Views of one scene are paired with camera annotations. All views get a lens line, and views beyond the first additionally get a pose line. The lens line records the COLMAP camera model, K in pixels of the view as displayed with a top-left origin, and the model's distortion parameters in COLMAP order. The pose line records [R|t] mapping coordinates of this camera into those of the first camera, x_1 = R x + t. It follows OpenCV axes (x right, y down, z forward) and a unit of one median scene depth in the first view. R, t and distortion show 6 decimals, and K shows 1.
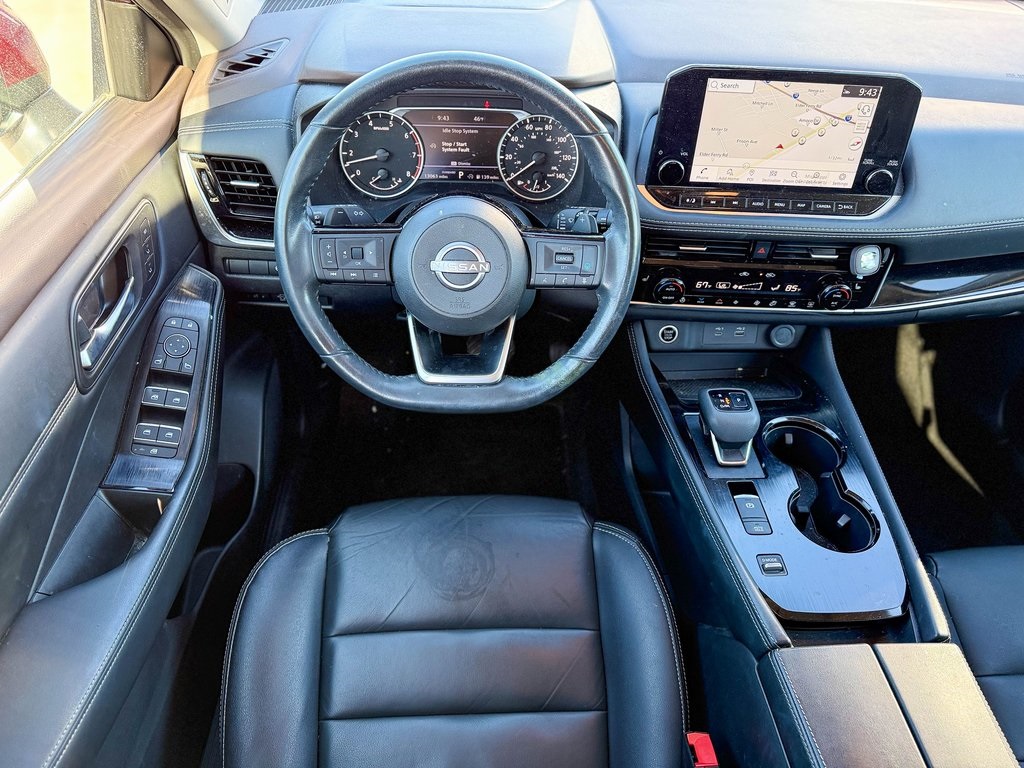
lens RADIAL K [[733.4, 0, 513.5], [0, 733.4, 384.4], [0, 0, 1]] dist [0.046021, -0.061535]
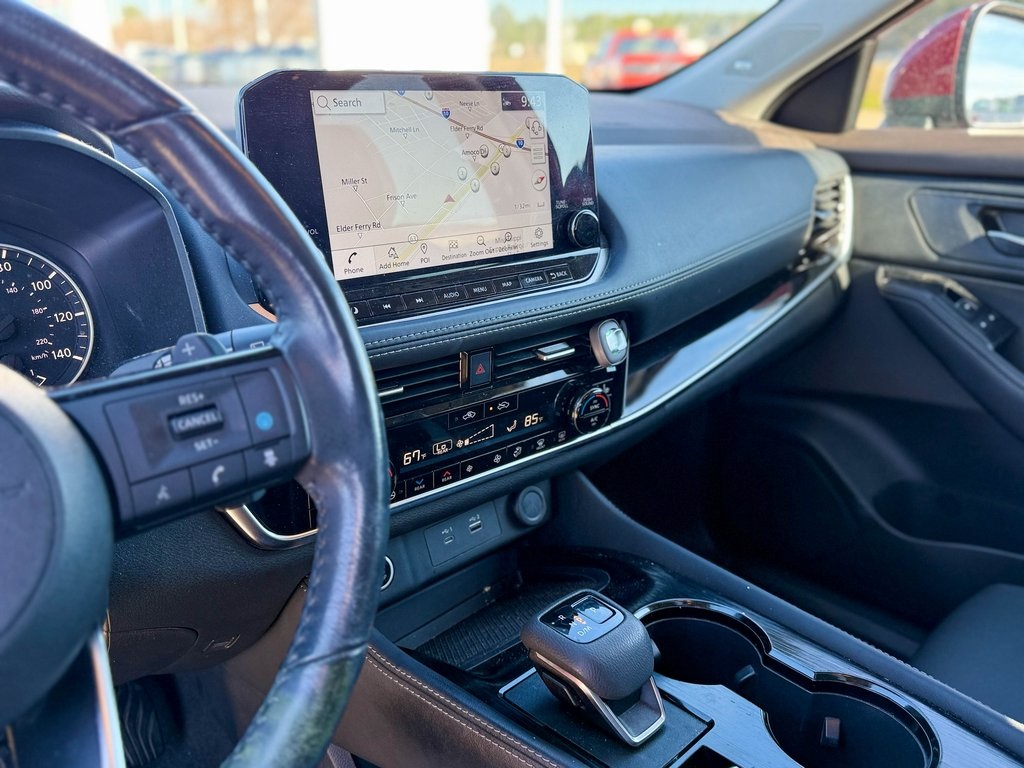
lens RADIAL K [[815.1, 0, 506.2], [0, 815.1, 397.5], [0, 0, 1]] dist [0.090151, -0.142733]
pose [[0.759677, -0.262321, 0.595045, -0.049453], [0.451768, 0.871063, -0.192758, -0.025090], [-0.467757, 0.415255, 0.780235, 0.499486]]
